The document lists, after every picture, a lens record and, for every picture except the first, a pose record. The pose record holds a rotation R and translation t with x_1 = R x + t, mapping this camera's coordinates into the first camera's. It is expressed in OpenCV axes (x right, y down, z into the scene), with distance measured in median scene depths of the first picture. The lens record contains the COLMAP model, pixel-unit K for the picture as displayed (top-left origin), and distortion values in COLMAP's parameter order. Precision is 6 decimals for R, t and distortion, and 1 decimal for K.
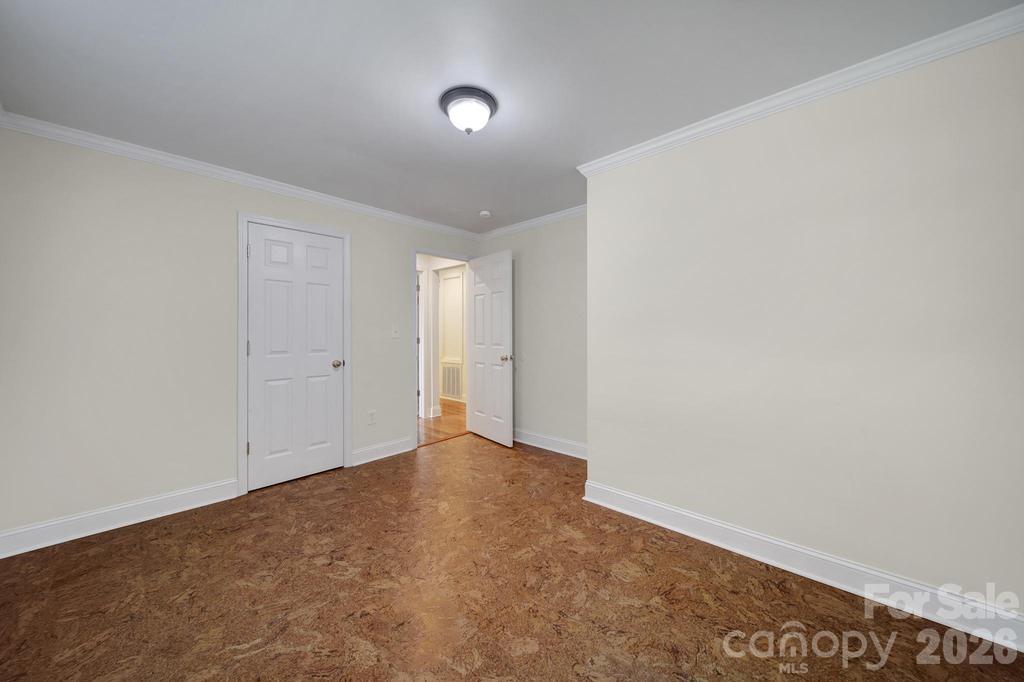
lens RADIAL K [[360.8, 0, 510.3], [0, 360.8, 334.2], [0, 0, 1]] dist [-0.000530, -0.001306]
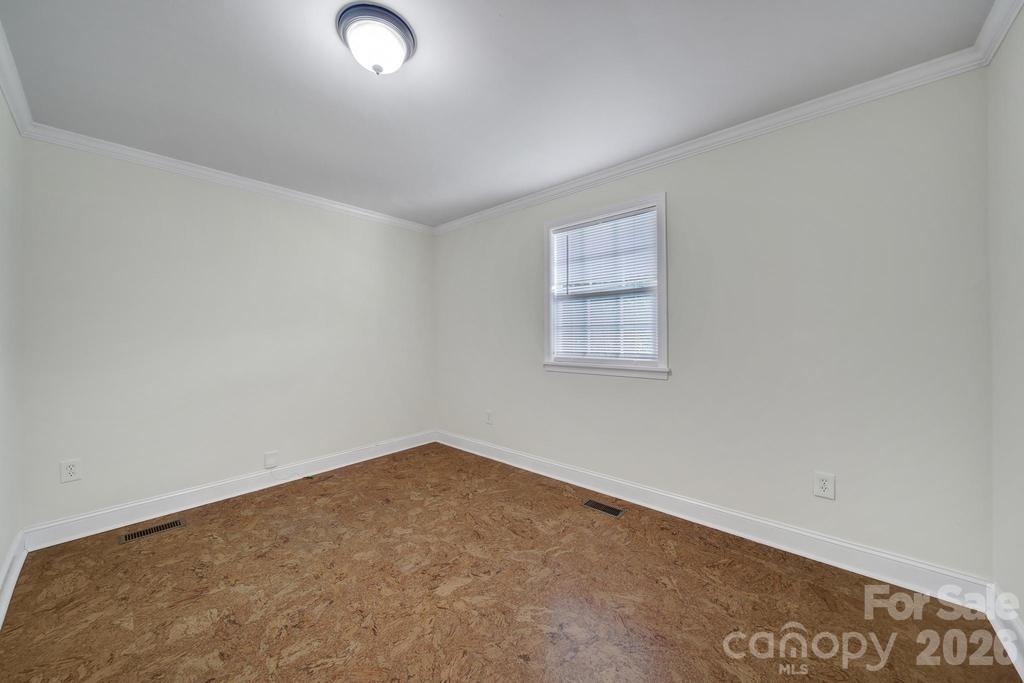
lens RADIAL K [[360.8, 0, 510.3], [0, 360.8, 334.7], [0, 0, 1]] dist [-0.000530, -0.001306]
pose [[-0.999755, 0.011758, -0.018764, -0.426821], [0.011731, 0.999930, 0.001550, 0.000638], [0.018781, 0.001330, -0.999823, 1.987535]]
